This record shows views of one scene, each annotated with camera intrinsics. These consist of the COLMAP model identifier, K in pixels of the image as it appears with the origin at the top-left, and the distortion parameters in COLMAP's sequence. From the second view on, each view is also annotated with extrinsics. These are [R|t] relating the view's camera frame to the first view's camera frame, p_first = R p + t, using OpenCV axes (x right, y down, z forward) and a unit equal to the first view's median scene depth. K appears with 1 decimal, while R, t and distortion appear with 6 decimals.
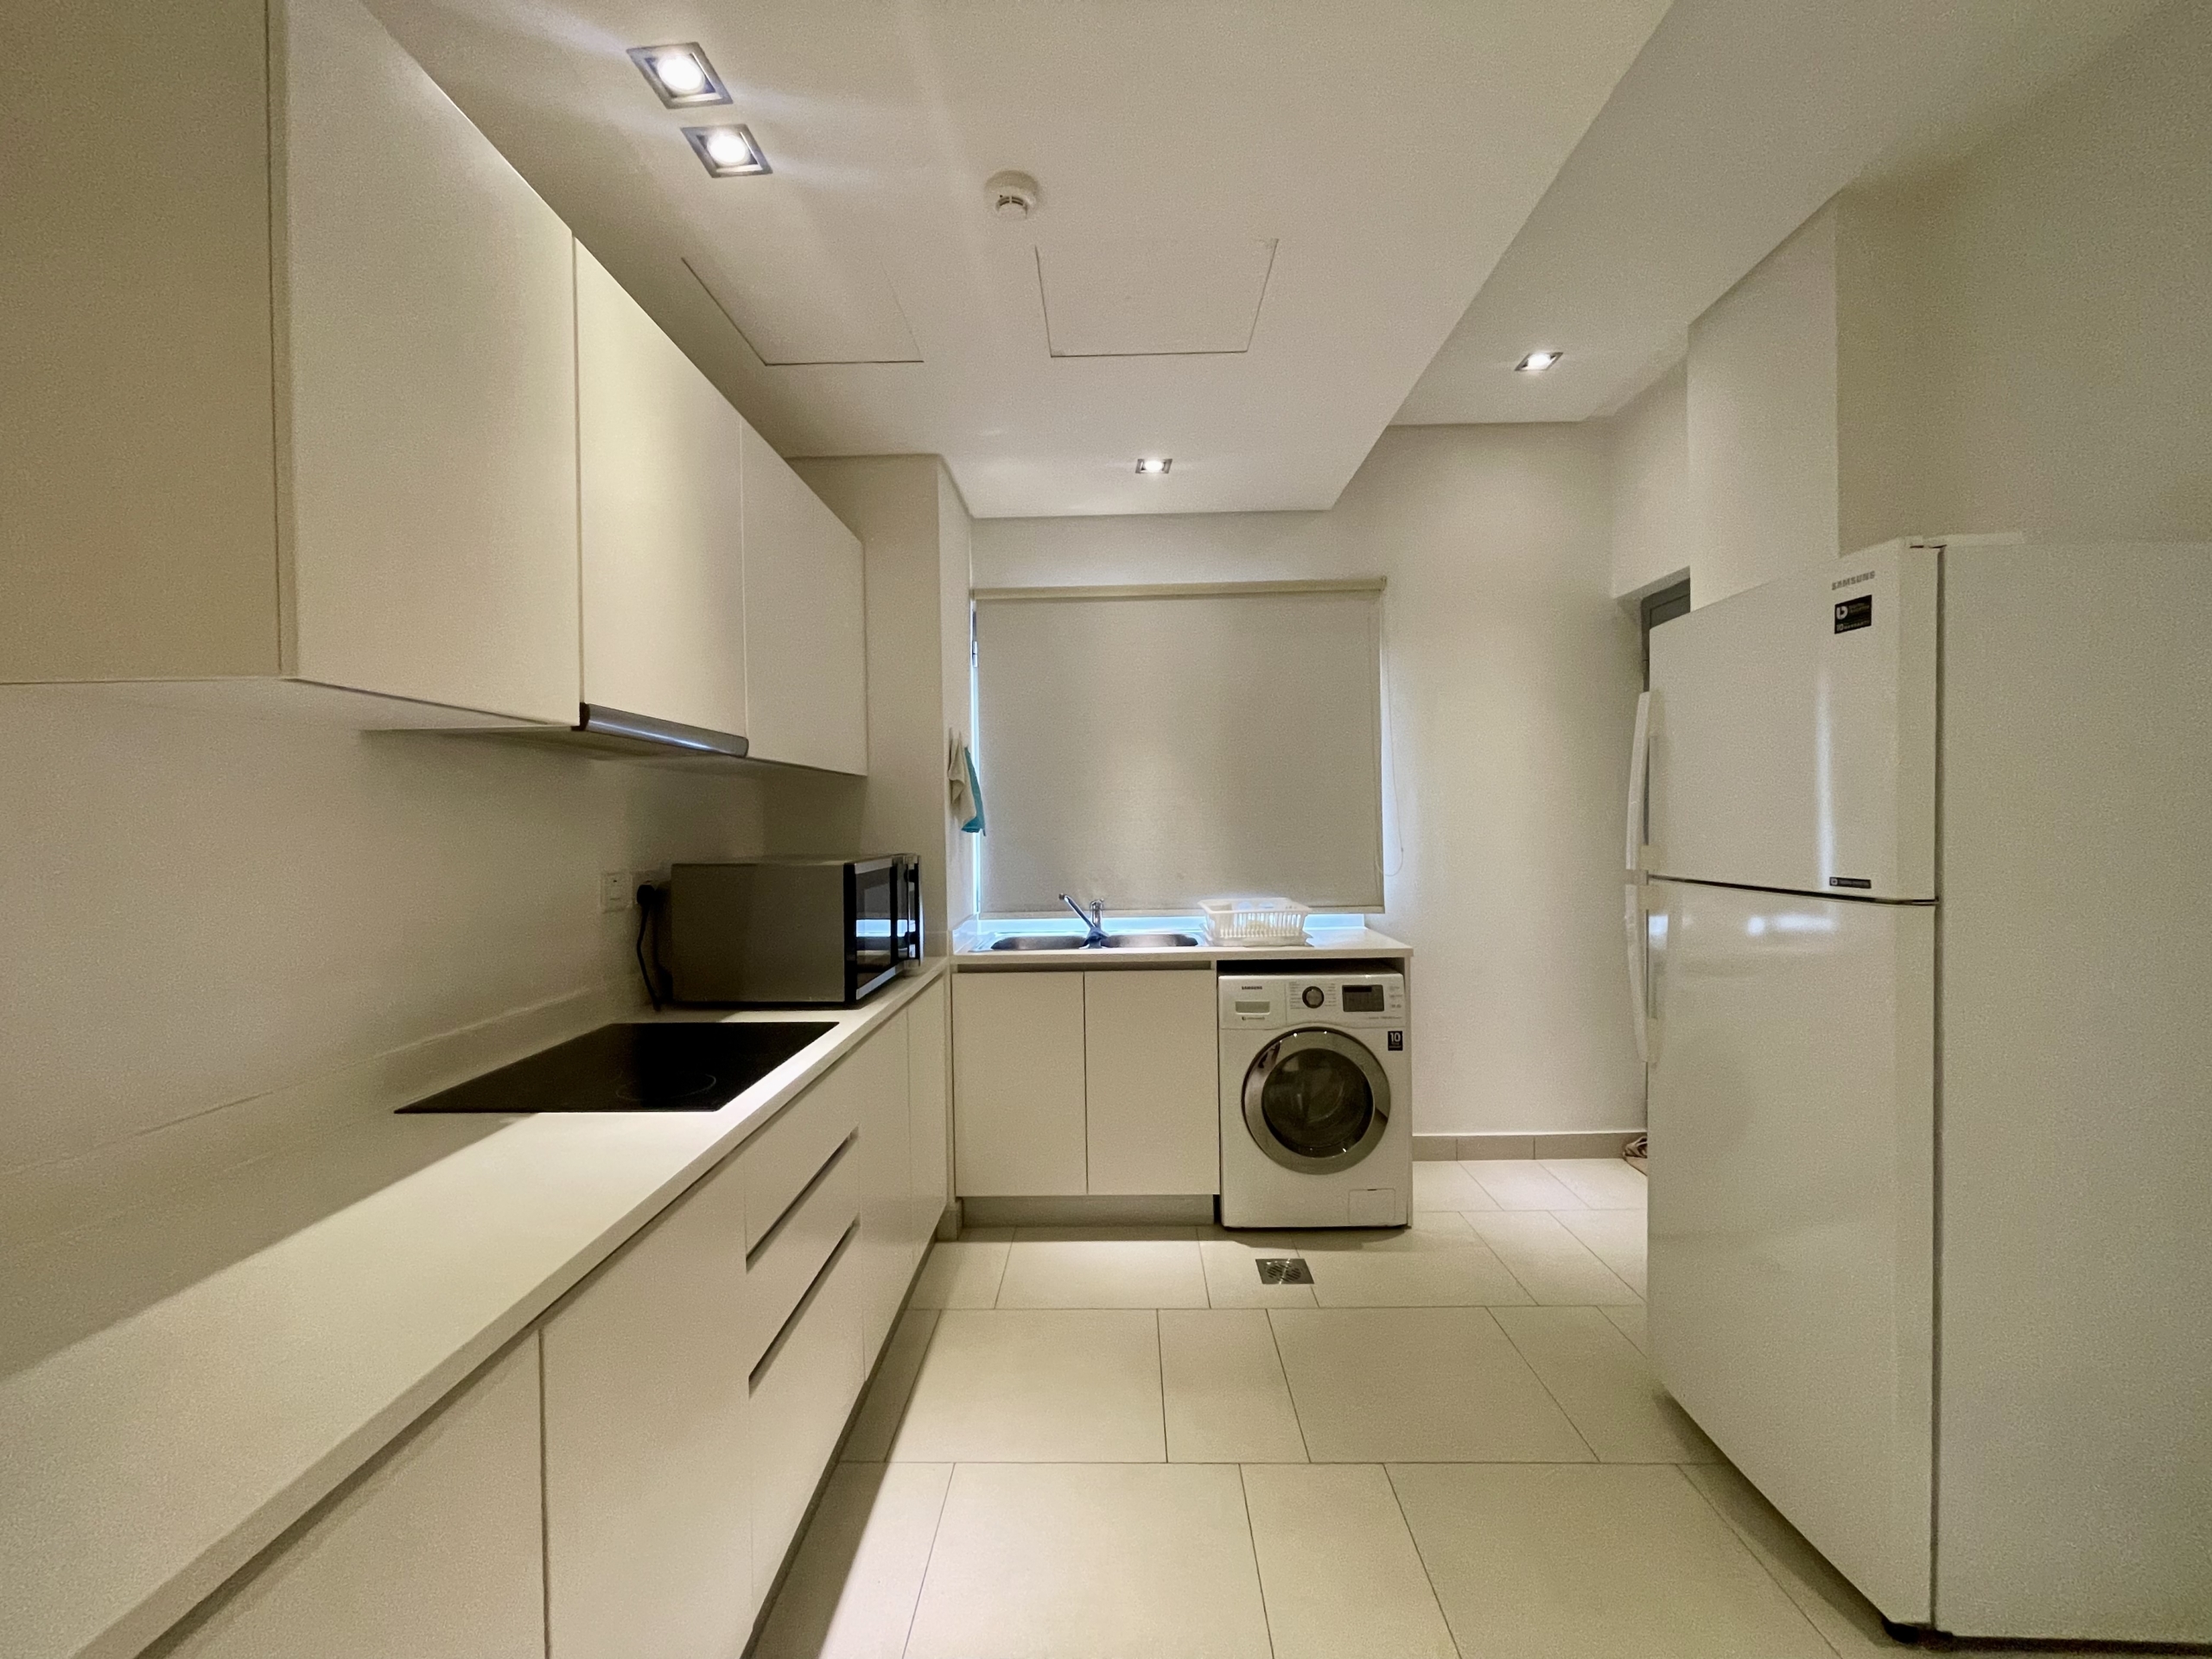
lens RADIAL K [[893.9, 0, 1093.6], [0, 893.9, 826.8], [0, 0, 1]] dist [-0.002606, 0.000950]
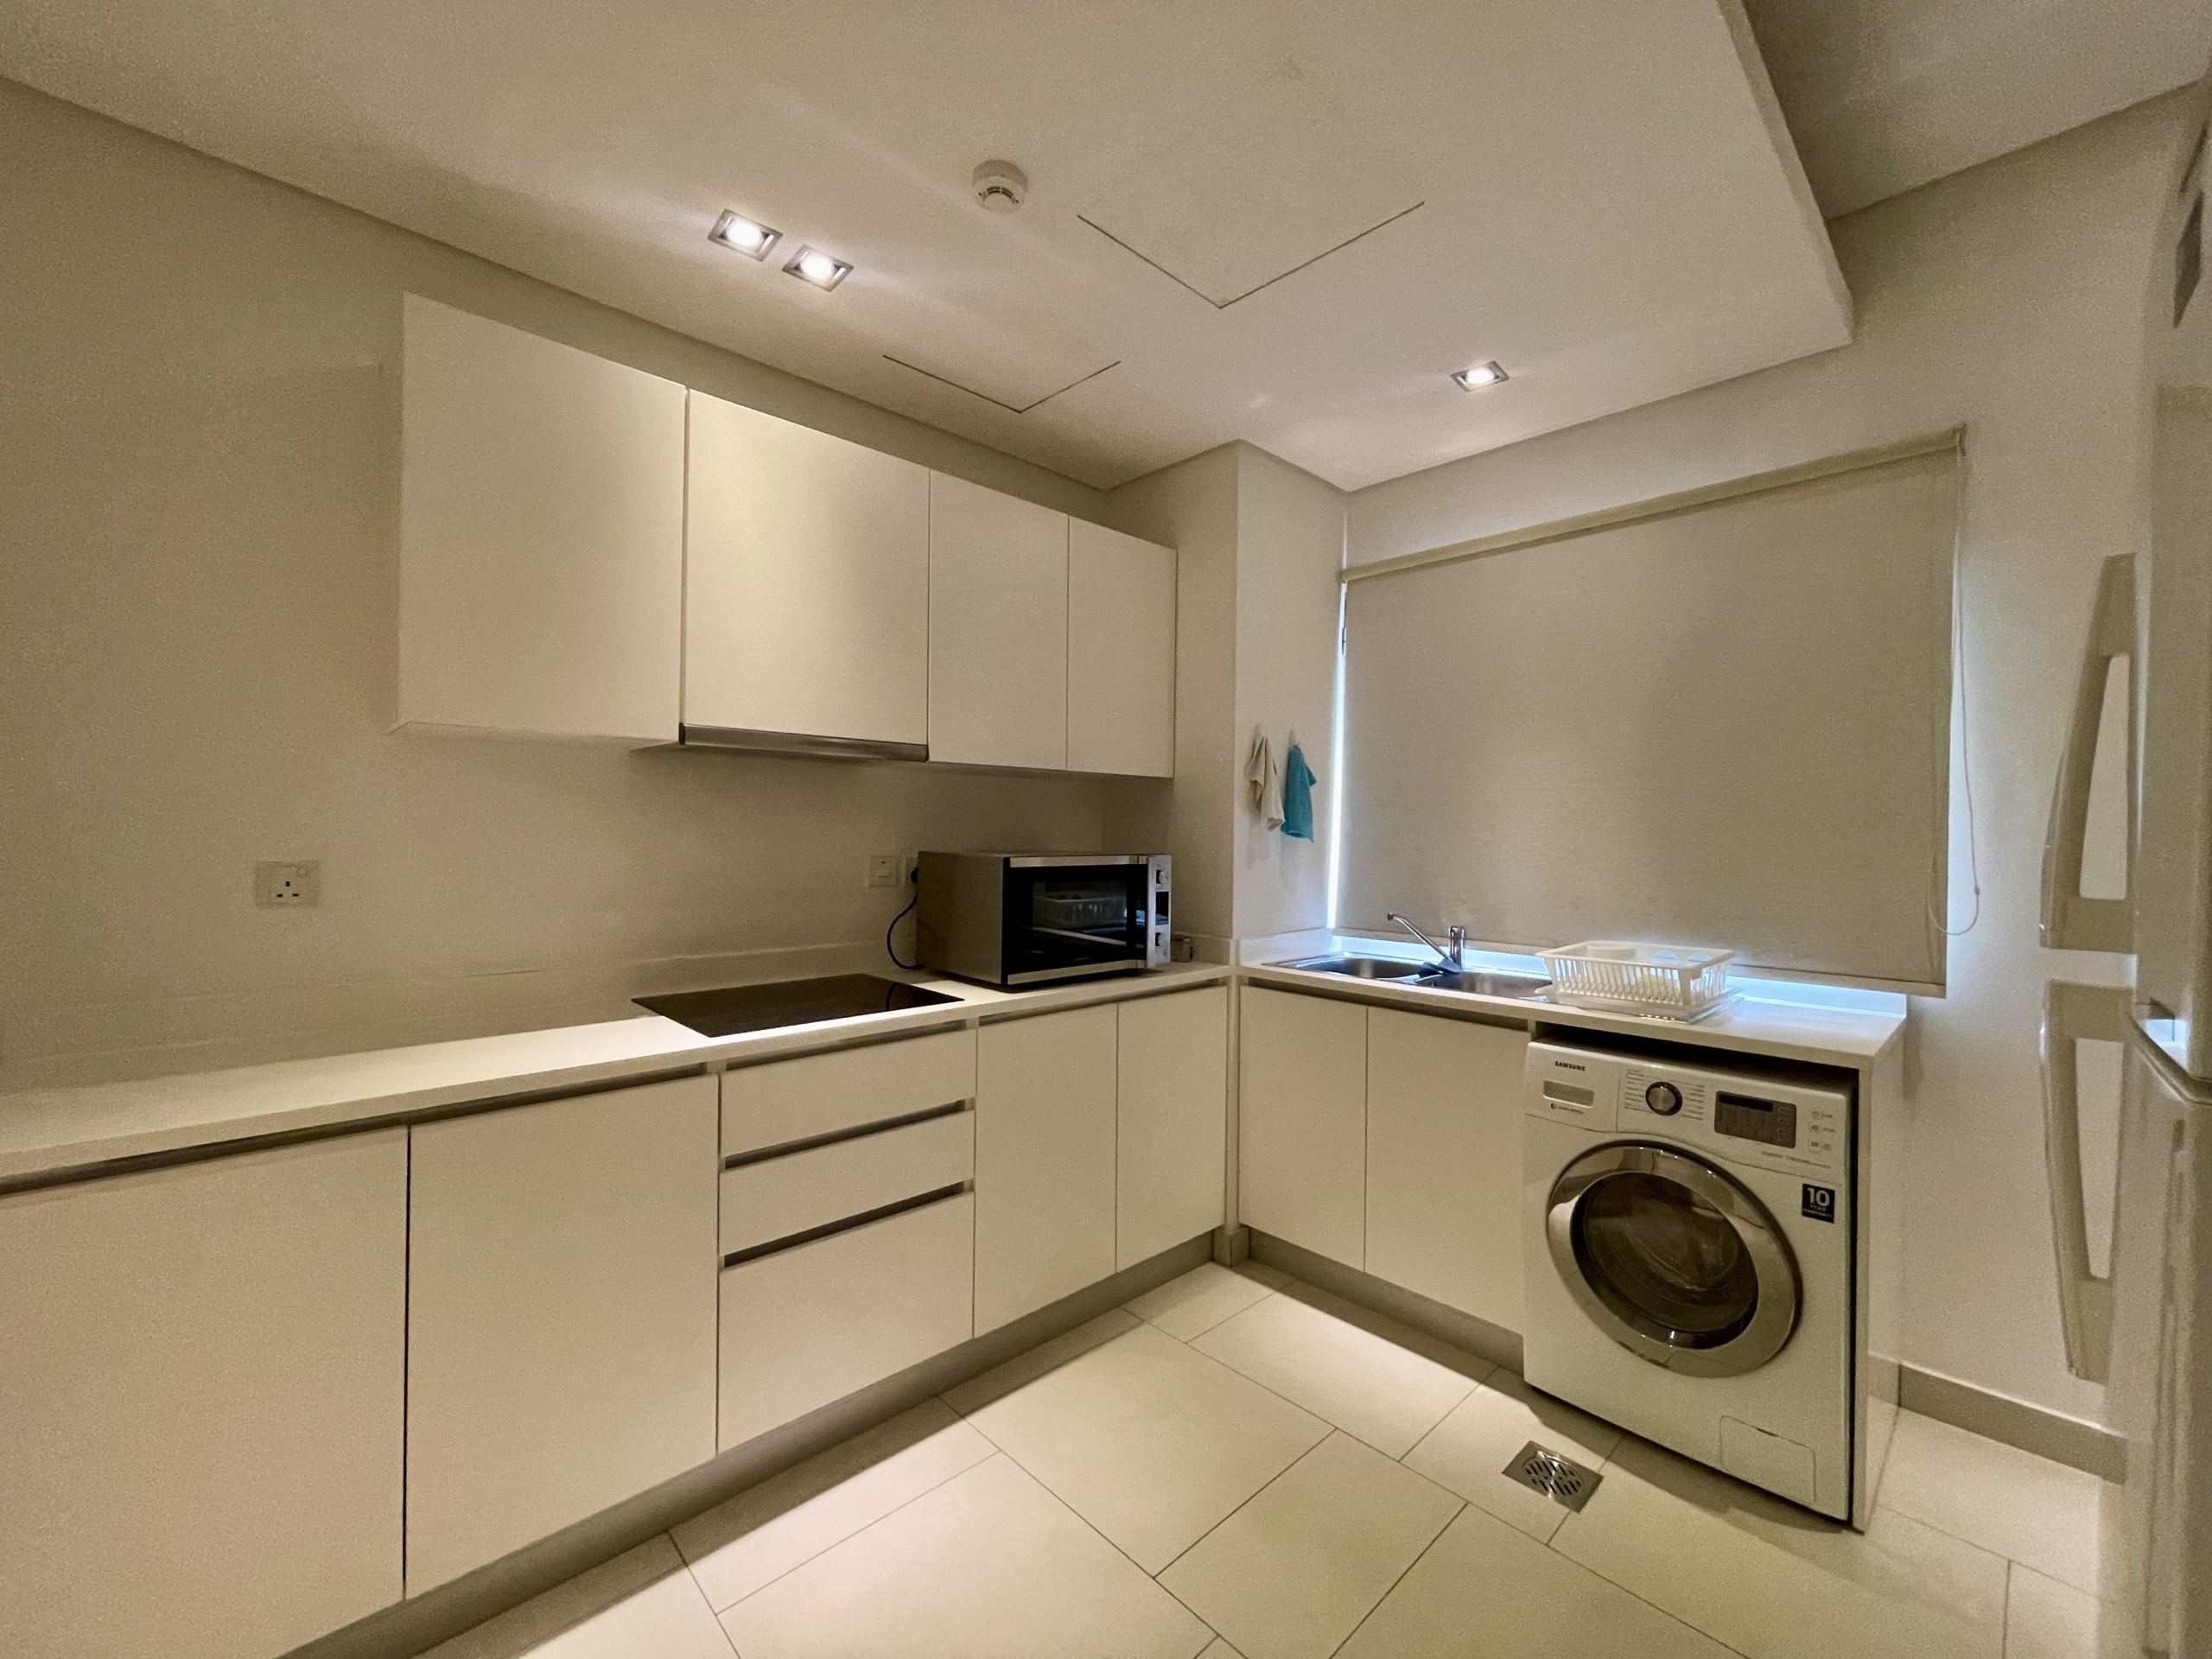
lens RADIAL K [[893.9, 0, 1101.7], [0, 893.9, 831.5], [0, 0, 1]] dist [-0.002606, 0.000950]
pose [[0.709593, 0.024551, -0.704184, 0.410196], [-0.028631, 0.999572, 0.005998, 0.000080], [0.704030, 0.015905, 0.709992, 0.229470]]
